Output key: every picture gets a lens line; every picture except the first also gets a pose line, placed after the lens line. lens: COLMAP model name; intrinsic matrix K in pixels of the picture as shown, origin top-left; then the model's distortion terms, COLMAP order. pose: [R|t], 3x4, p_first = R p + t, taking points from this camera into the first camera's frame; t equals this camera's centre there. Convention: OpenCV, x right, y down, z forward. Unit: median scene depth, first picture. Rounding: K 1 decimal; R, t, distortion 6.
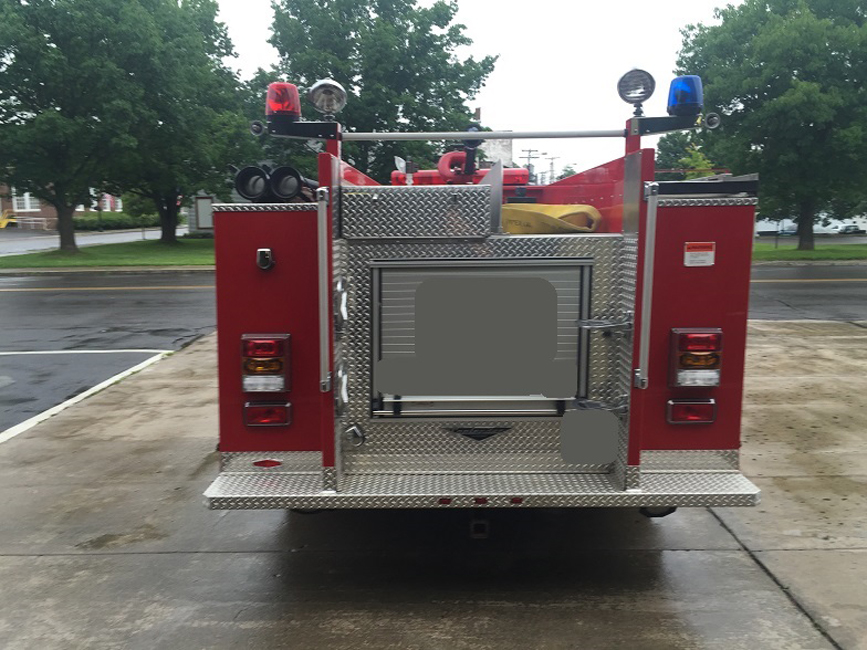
lens RADIAL K [[744.2, 0, 443.3], [0, 744.2, 311.2], [0, 0, 1]] dist [0.063046, -0.082479]
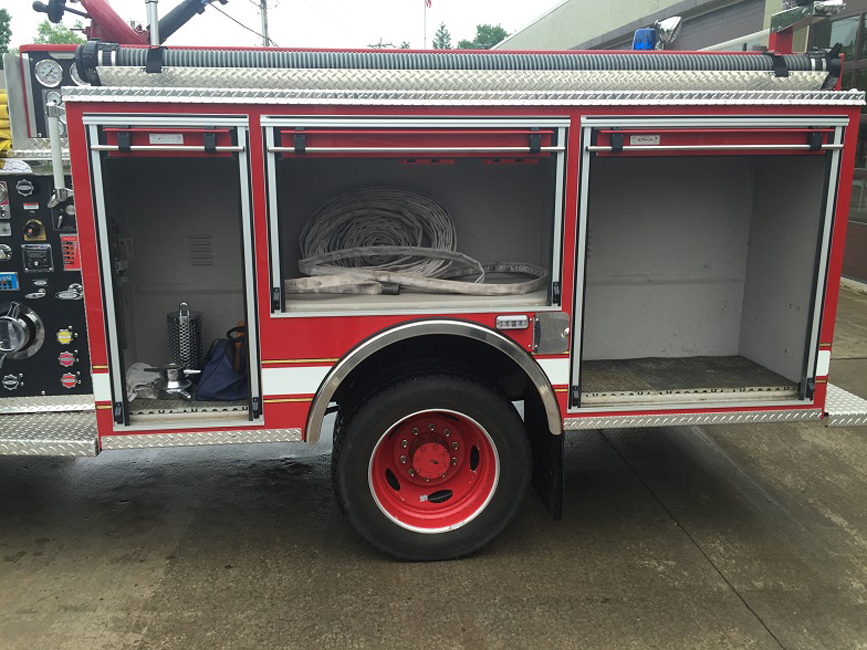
lens RADIAL K [[744.2, 0, 437.8], [0, 744.2, 327.4], [0, 0, 1]] dist [0.063046, -0.082479]
pose [[-0.112111, -0.211634, 0.970898, -0.810679], [0.119966, 0.967028, 0.224644, -0.095931], [-0.986428, 0.141660, -0.083025, 1.131083]]
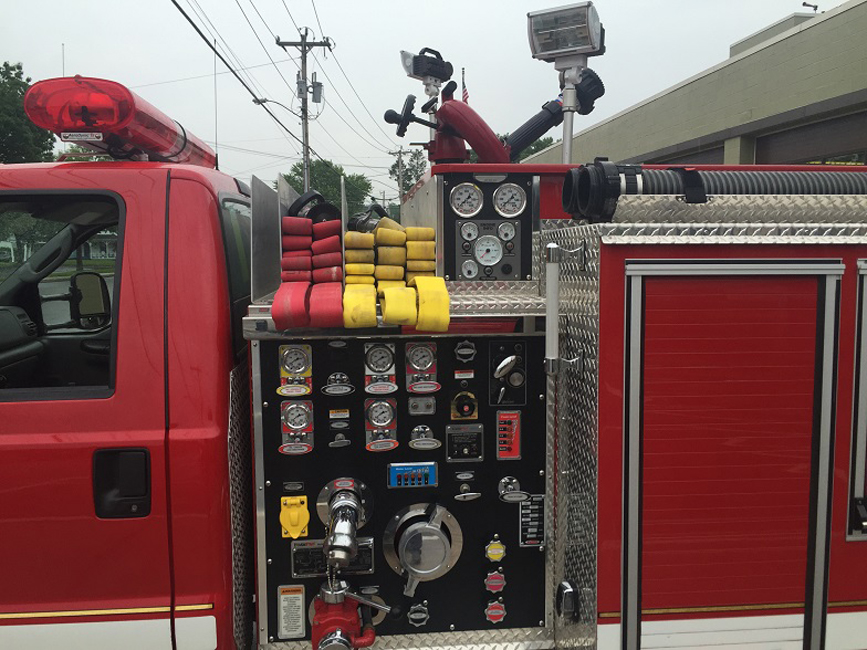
lens RADIAL K [[744.2, 0, 438.3], [0, 744.2, 334.9], [0, 0, 1]] dist [0.063046, -0.082479]
pose [[-0.108169, -0.094307, 0.989649, -0.596760], [0.119271, 0.987069, 0.107097, -0.168549], [-0.986952, 0.129621, -0.095522, 1.454392]]
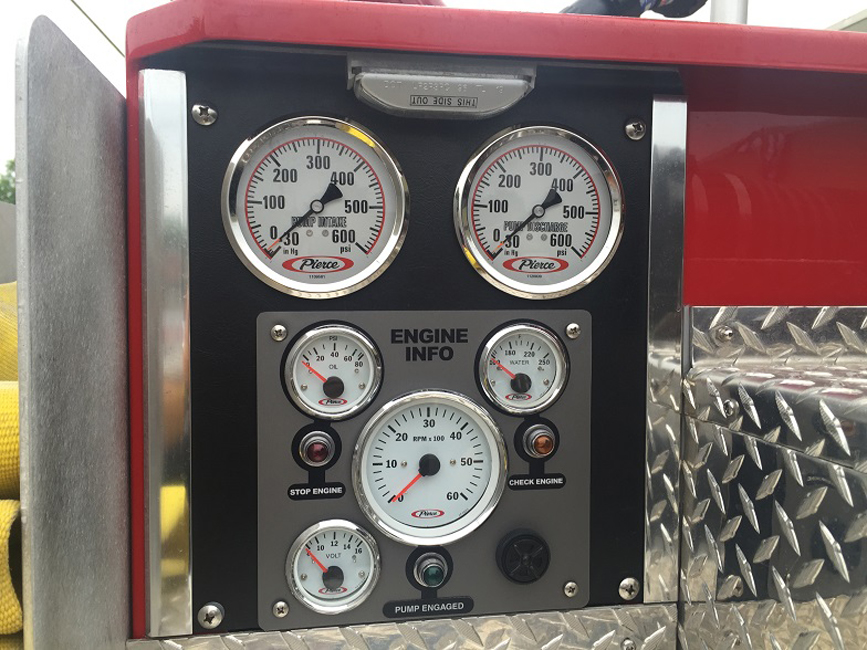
lens RADIAL K [[744.2, 0, 432.7], [0, 744.2, 326.6], [0, 0, 1]] dist [0.063046, -0.082479]
pose [[-0.163866, -0.036432, 0.985810, -0.194626], [0.110039, 0.992406, 0.054967, -0.190454], [-0.980326, 0.117485, -0.158613, 1.379005]]
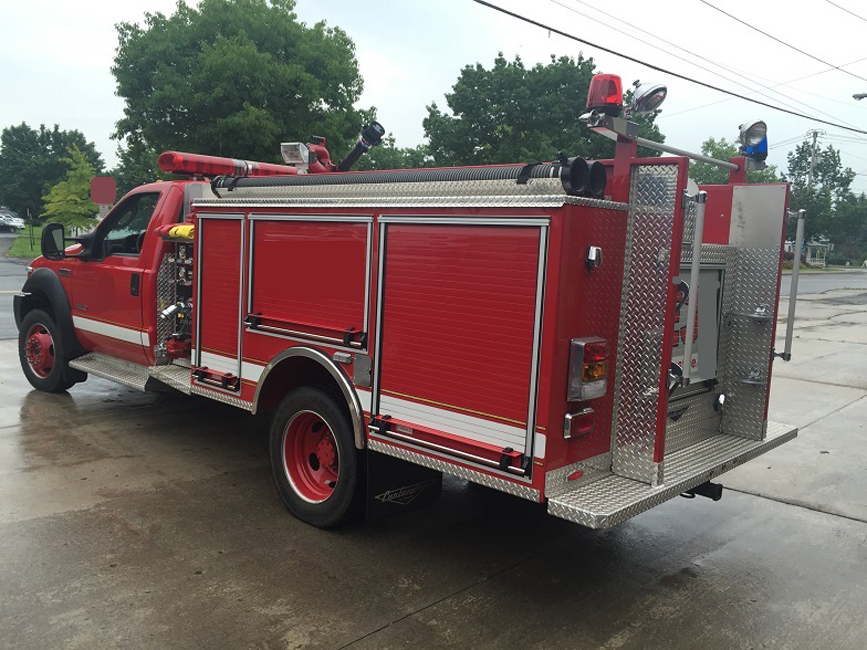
lens RADIAL K [[744.2, 0, 438.9], [0, 744.2, 317.8], [0, 0, 1]] dist [0.063046, -0.082479]
pose [[0.665522, -0.031094, 0.745730, -0.784840], [0.033855, 0.999361, 0.011456, -0.007420], [-0.745610, 0.017623, 0.666149, 0.376094]]
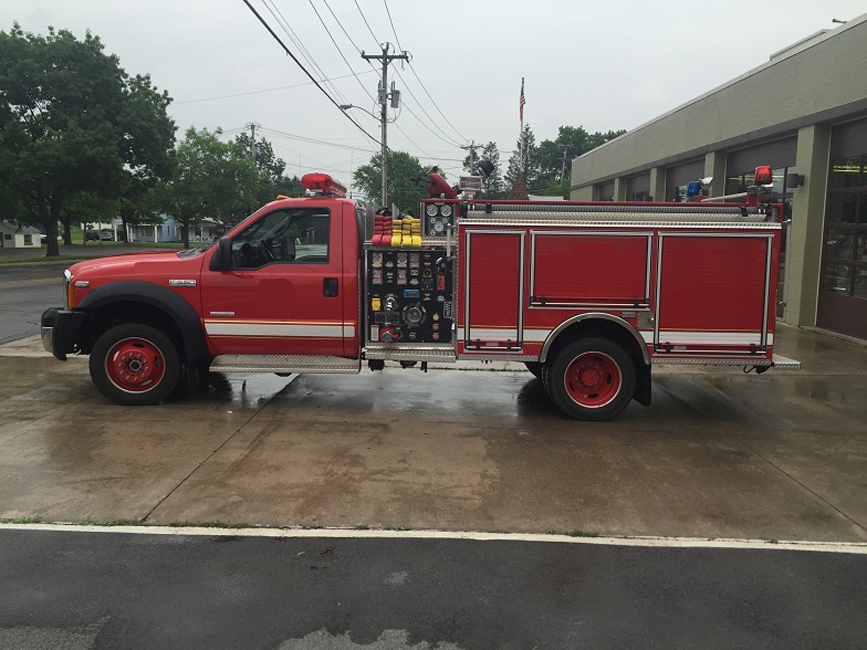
lens RADIAL K [[744.2, 0, 432.5], [0, 744.2, 309.0], [0, 0, 1]] dist [0.063046, -0.082479]
pose [[-0.002753, -0.075834, 0.997117, -1.668846], [0.100711, 0.992030, 0.075725, -0.115147], [-0.994912, 0.100629, 0.004906, 1.389832]]
